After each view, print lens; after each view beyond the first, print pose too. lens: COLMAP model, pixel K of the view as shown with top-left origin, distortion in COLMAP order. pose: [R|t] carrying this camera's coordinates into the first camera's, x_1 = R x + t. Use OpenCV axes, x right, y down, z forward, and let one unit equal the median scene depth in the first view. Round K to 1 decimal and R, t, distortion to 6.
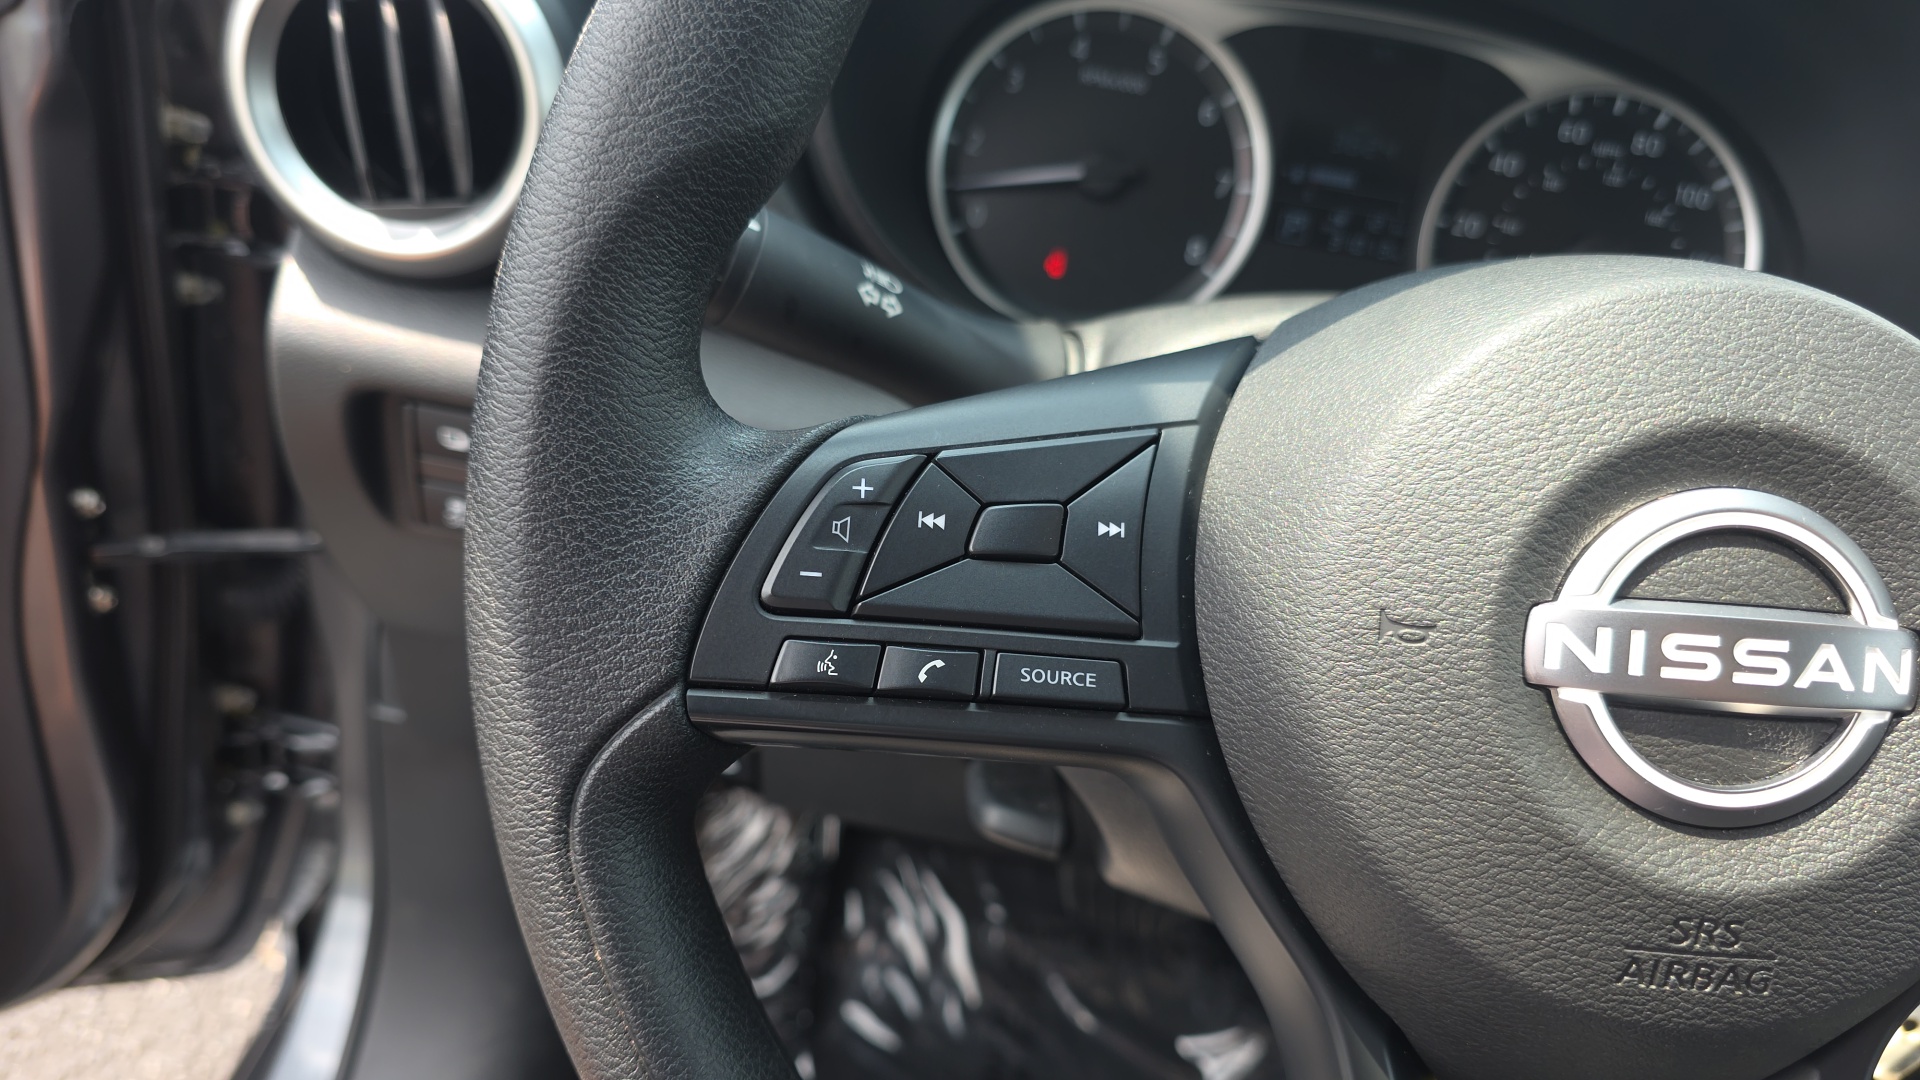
lens RADIAL K [[1376.8, 0, 939.0], [0, 1376.8, 550.1], [0, 0, 1]] dist [0.015422, -0.040523]
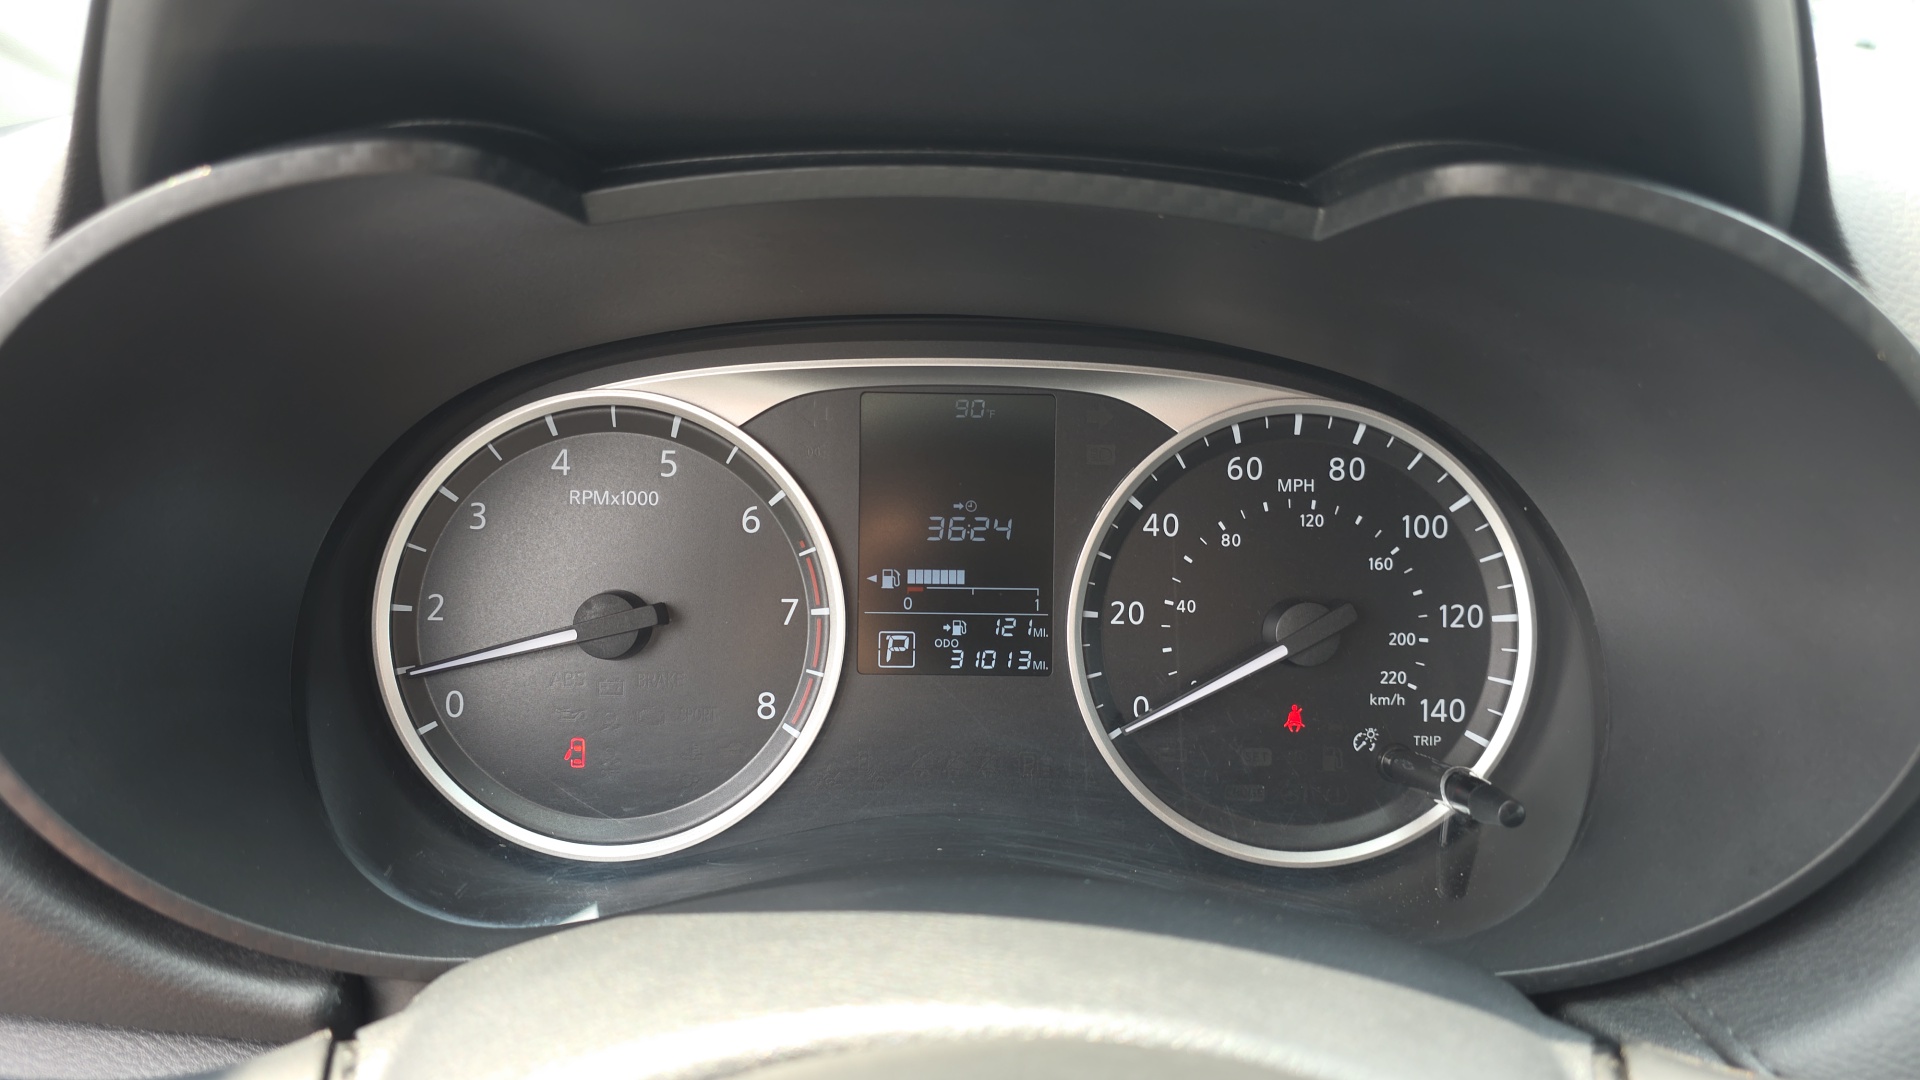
lens RADIAL K [[1387.3, 0, 960.0], [0, 1387.3, 540.0], [0, 0, 1]] dist [0.067313, -0.000121]
pose [[0.987268, -0.154373, 0.038365, 0.318614], [0.158363, 0.976563, -0.145762, -0.209632], [-0.014964, 0.149981, 0.988576, 0.315147]]
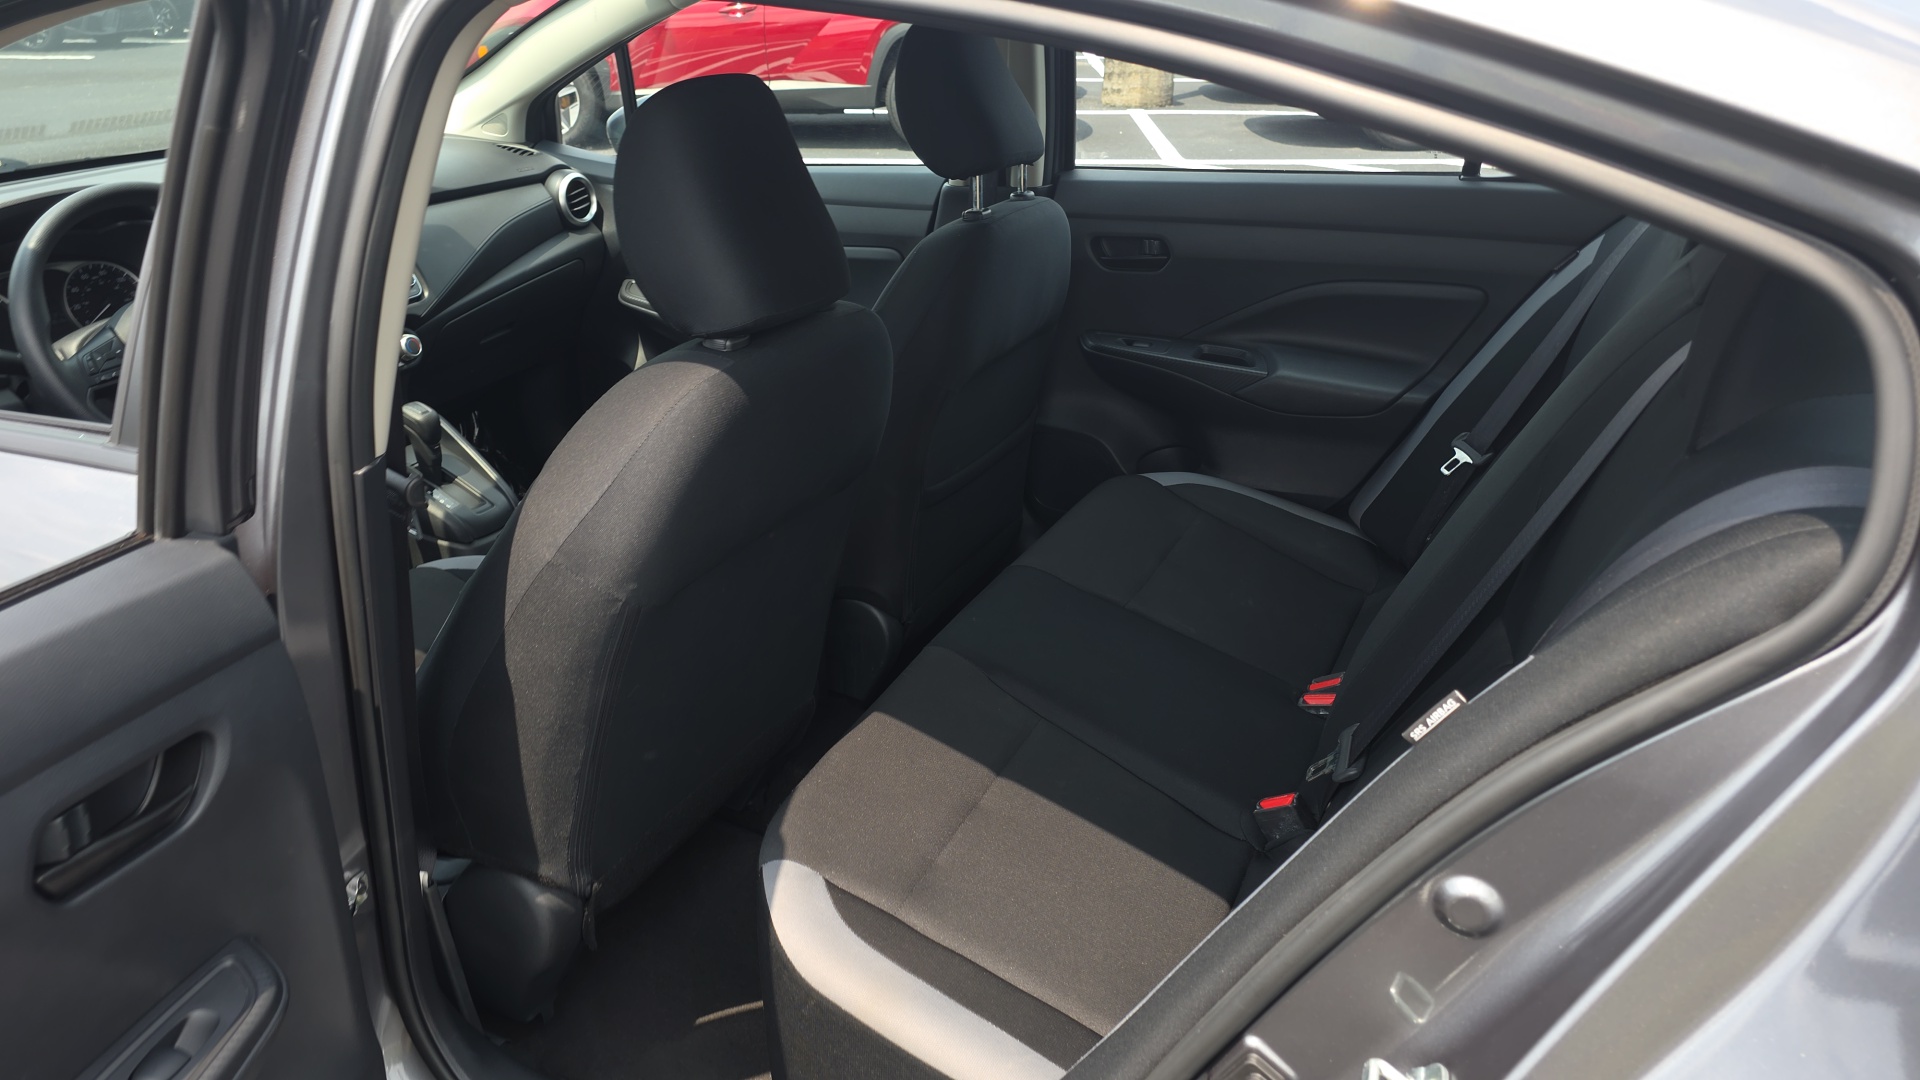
lens RADIAL K [[1315.3, 0, 958.1], [0, 1315.3, 516.4], [0, 0, 1]] dist [0.008577, 0.001456]
pose [[0.346725, -0.499750, 0.793745, -2.389145], [0.505835, 0.812262, 0.290449, 0.503319], [-0.789881, 0.300798, 0.534423, -3.313332]]
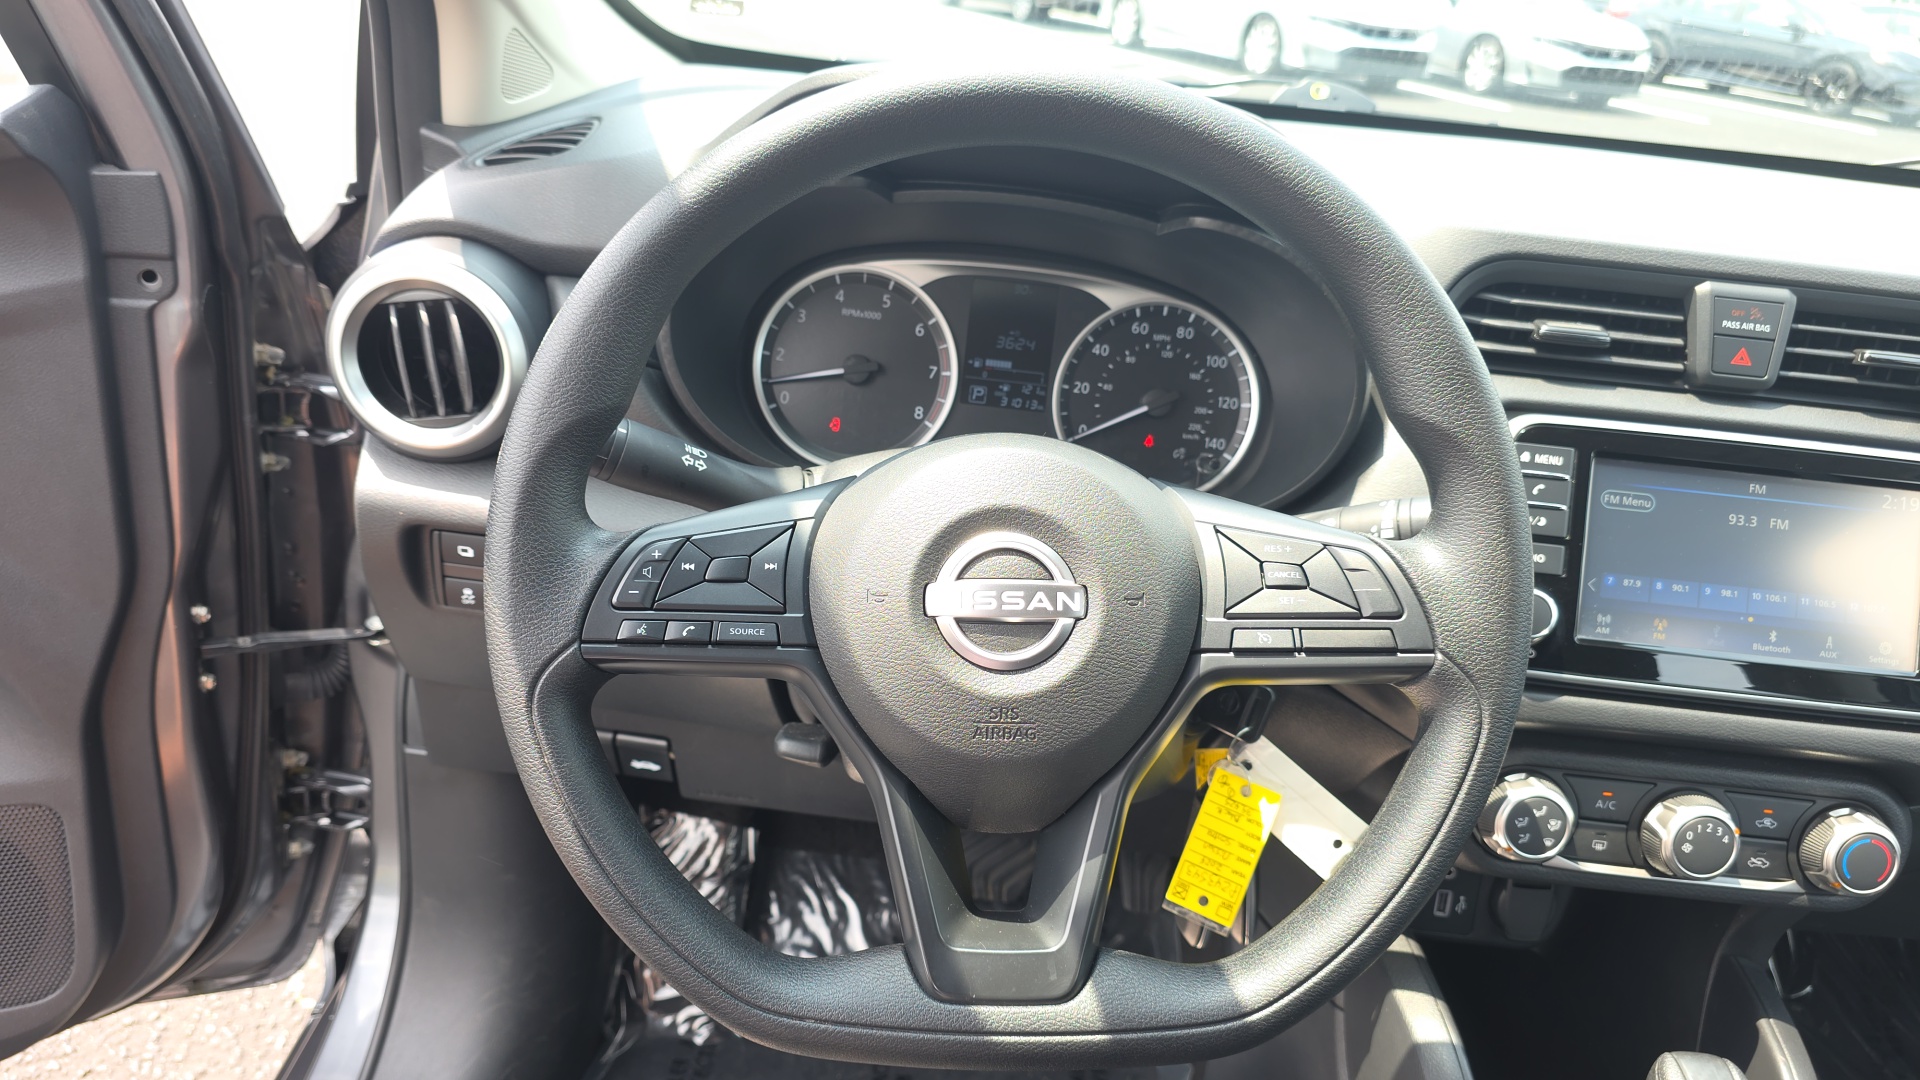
lens RADIAL K [[1338.3, 0, 943.8], [0, 1338.3, 520.7], [0, 0, 1]] dist [0.085177, -0.123061]
pose [[0.998053, -0.057769, 0.023527, 0.200087], [0.059729, 0.993825, -0.093513, 0.074023], [-0.017979, 0.094736, 0.995340, -0.672609]]
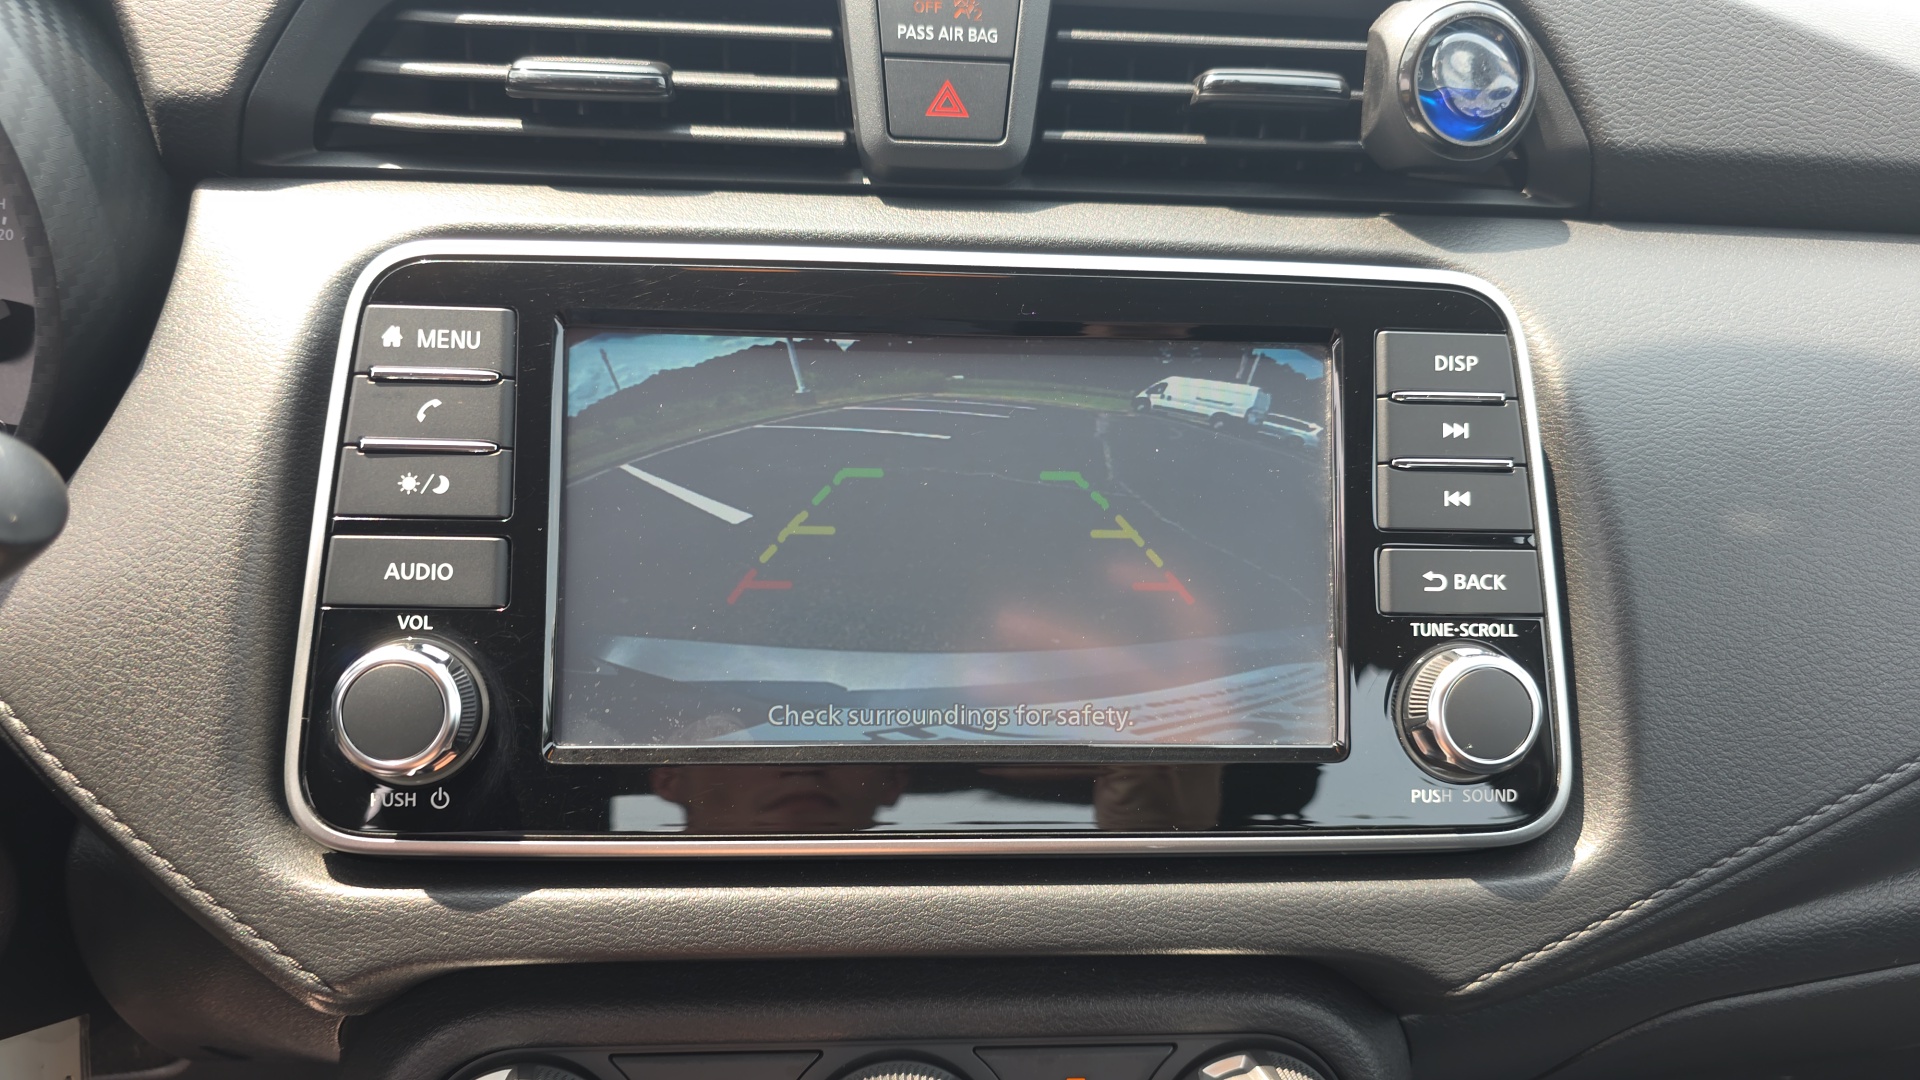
lens RADIAL K [[1365.9, 0, 960.0], [0, 1365.9, 540.0], [0, 0, 1]] dist [-0.009261, -0.005716]
pose [[0.981910, -0.149508, 0.116190, 1.083174], [0.162099, 0.980876, -0.107735, 0.108708], [-0.097861, 0.124620, 0.987367, 0.184562]]
